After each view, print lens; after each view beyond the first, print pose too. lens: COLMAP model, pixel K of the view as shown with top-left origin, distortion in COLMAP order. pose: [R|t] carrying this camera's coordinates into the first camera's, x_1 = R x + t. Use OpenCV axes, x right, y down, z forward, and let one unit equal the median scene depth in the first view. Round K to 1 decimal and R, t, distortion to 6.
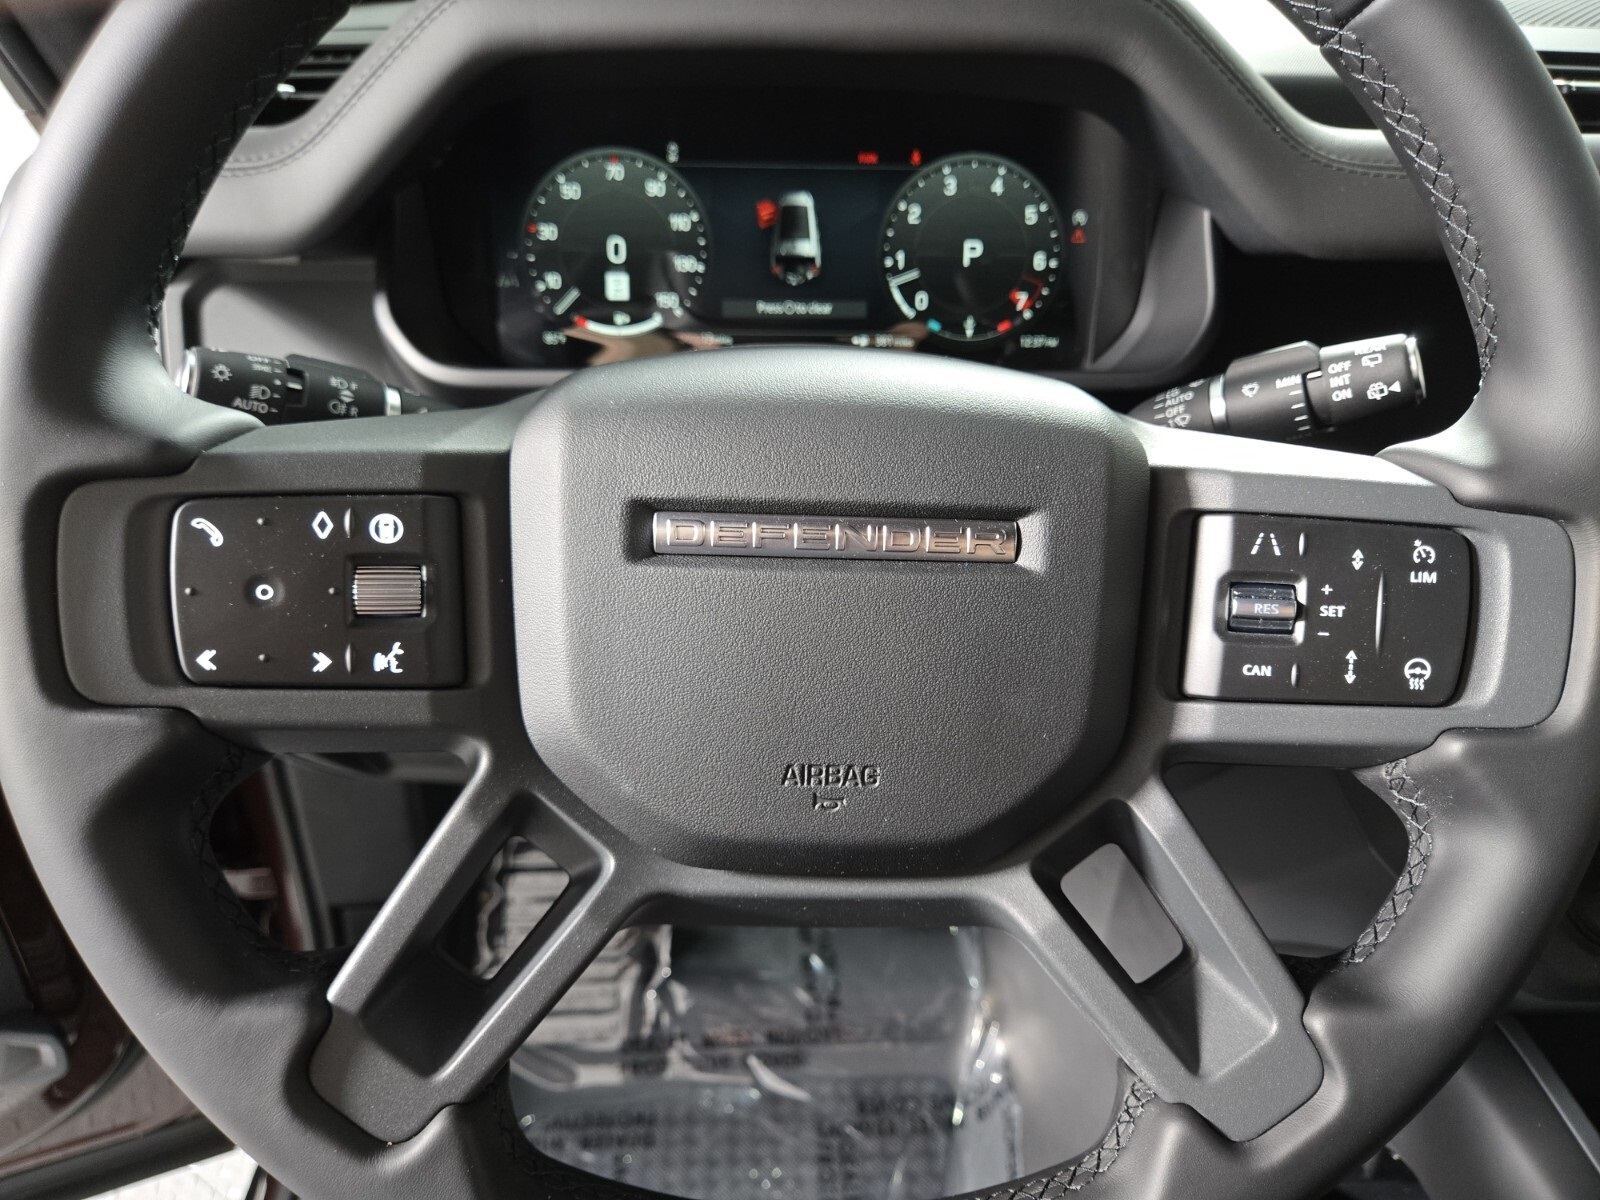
lens RADIAL K [[1119.6, 0, 793.9], [0, 1119.6, 592.1], [0, 0, 1]] dist [0.053512, -0.060035]
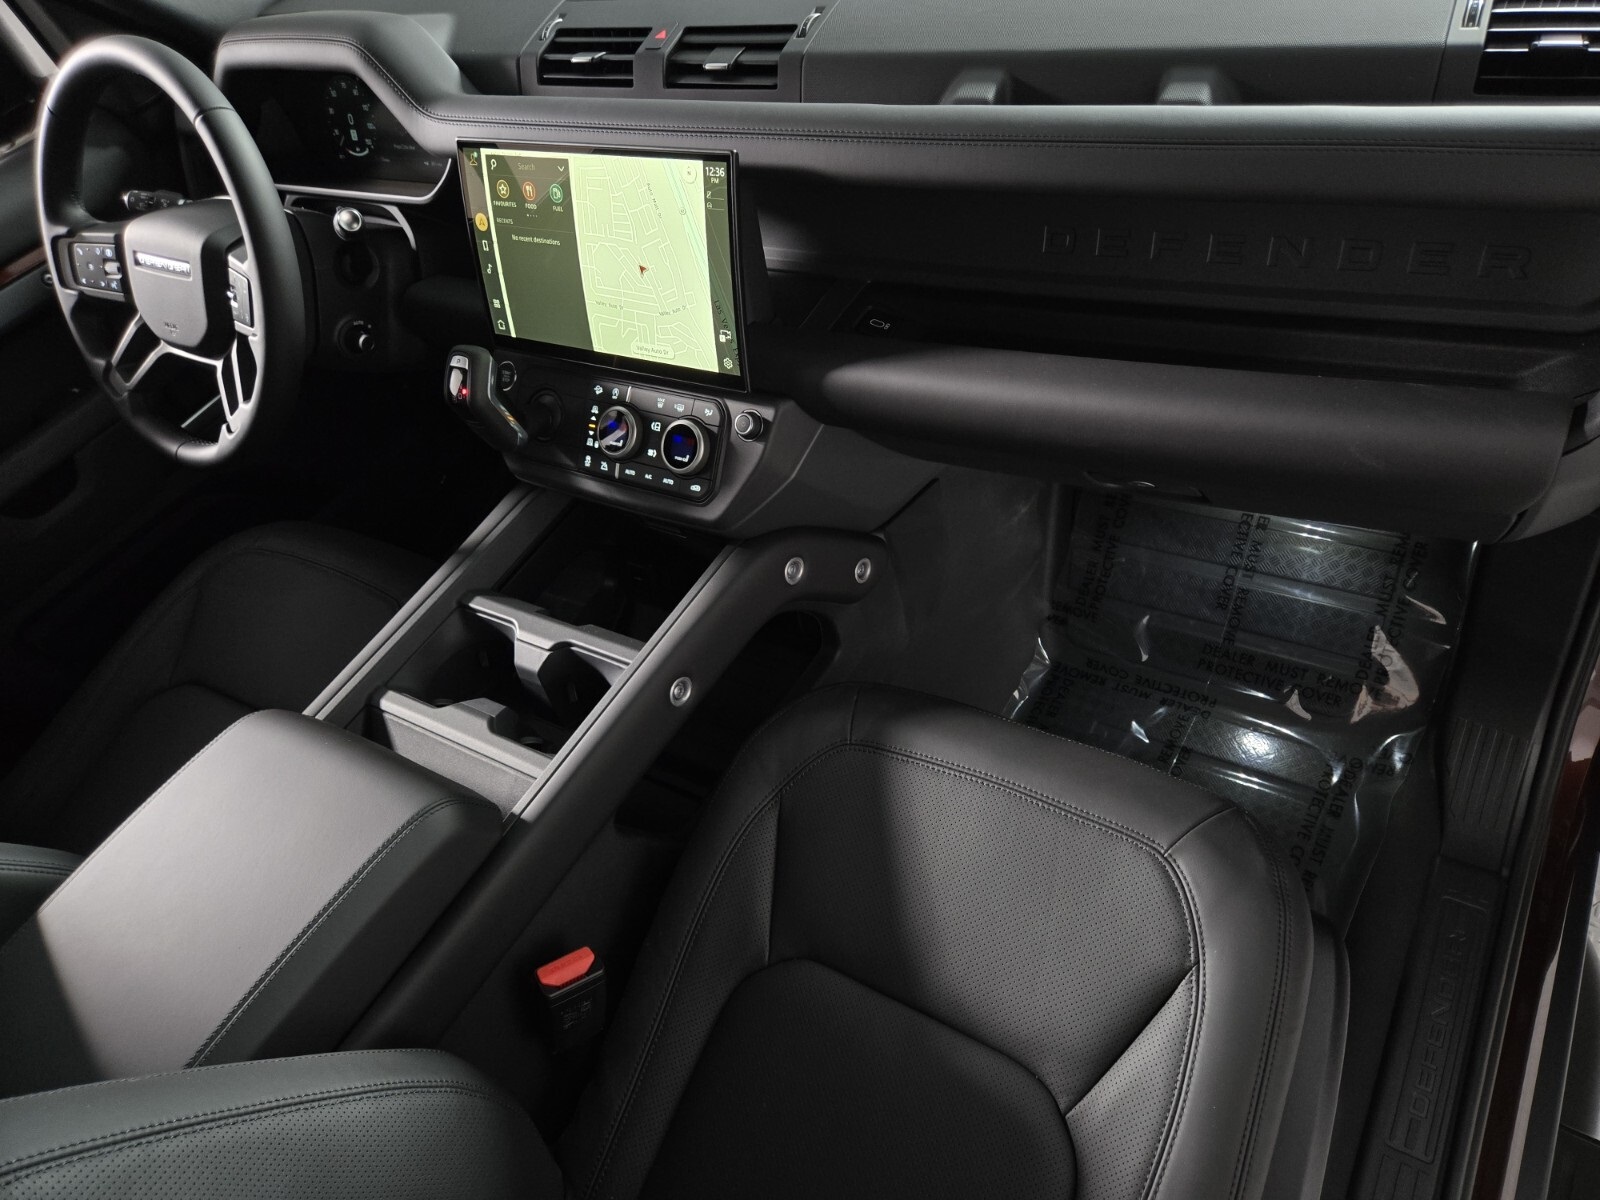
lens RADIAL K [[1083.9, 0, 800.7], [0, 1083.9, 581.3], [0, 0, 1]] dist [0.051028, -0.055818]
pose [[0.812270, 0.248099, -0.527886, 4.144906], [-0.073006, 0.941156, 0.329993, -0.433530], [0.578694, -0.229505, 0.782586, -0.972912]]
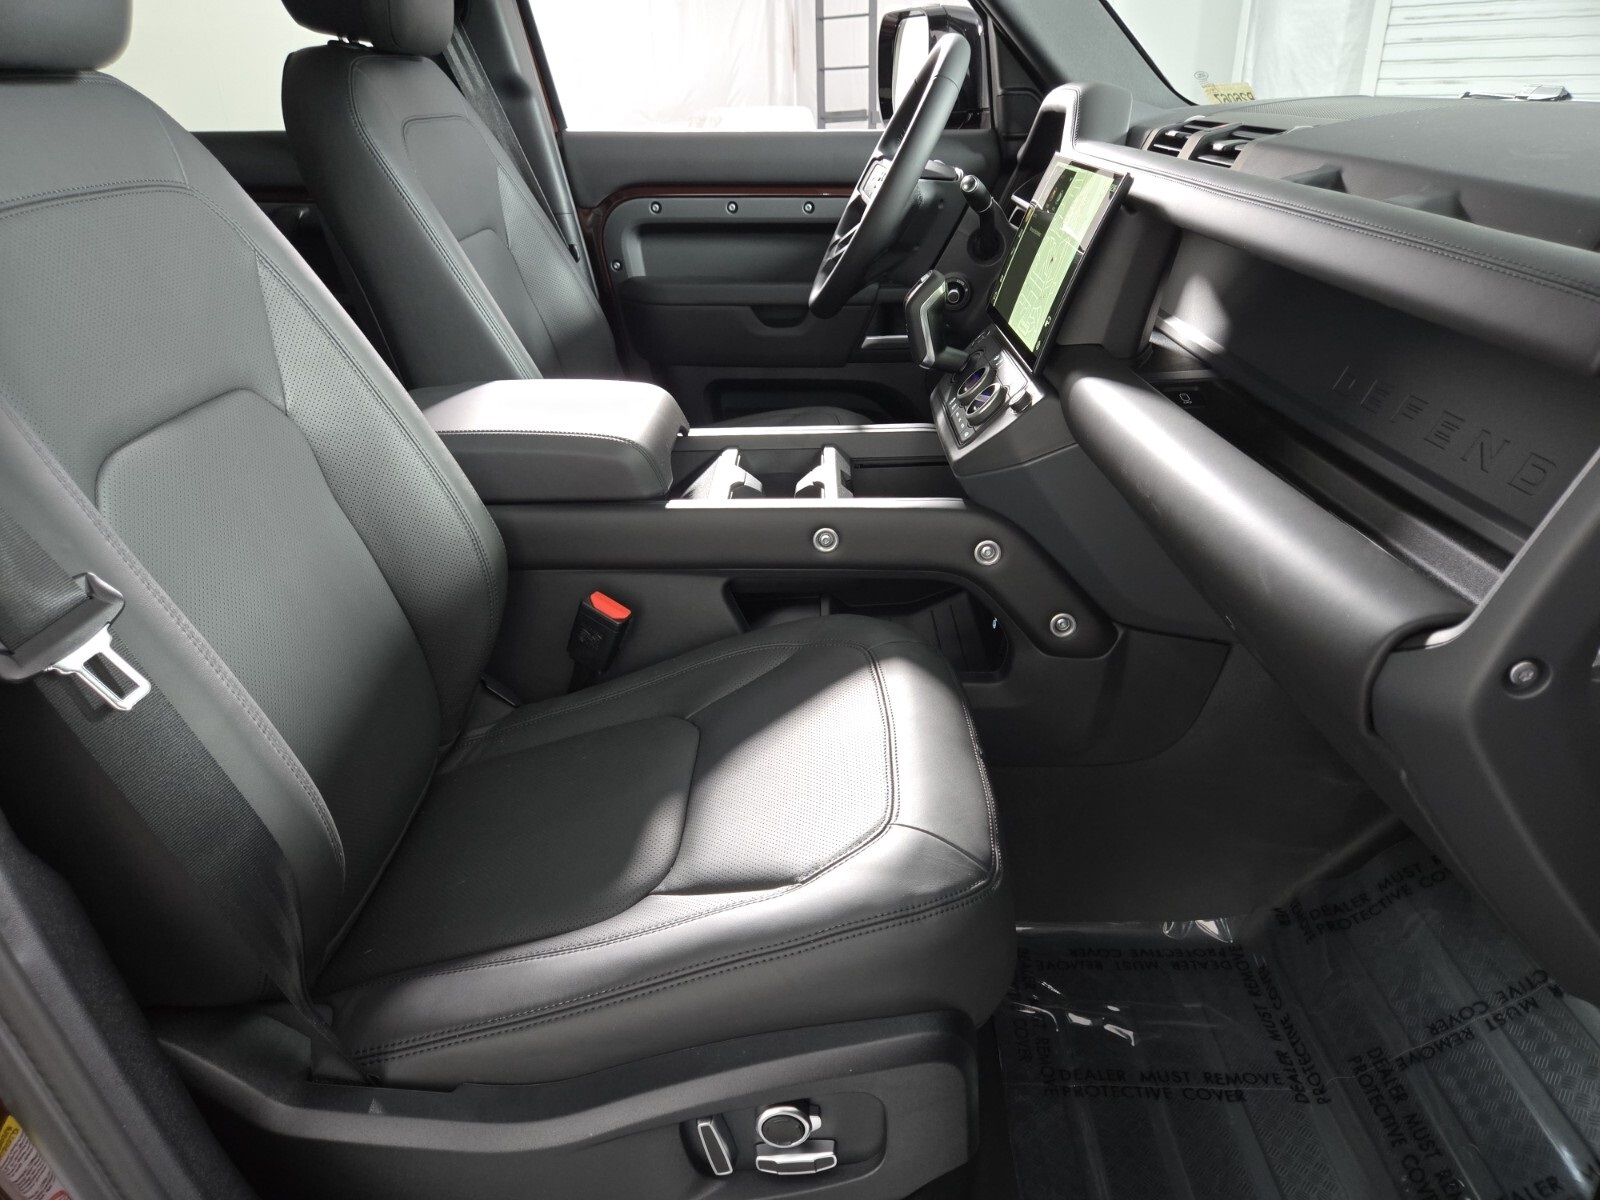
lens RADIAL K [[1108.6, 0, 814.1], [0, 1108.6, 599.3], [0, 0, 1]] dist [0.057544, -0.059019]
pose [[-0.041103, 0.400674, -0.915298, 5.953365], [-0.516805, 0.775485, 0.362679, -0.268497], [0.855116, 0.487938, 0.175196, 0.692246]]
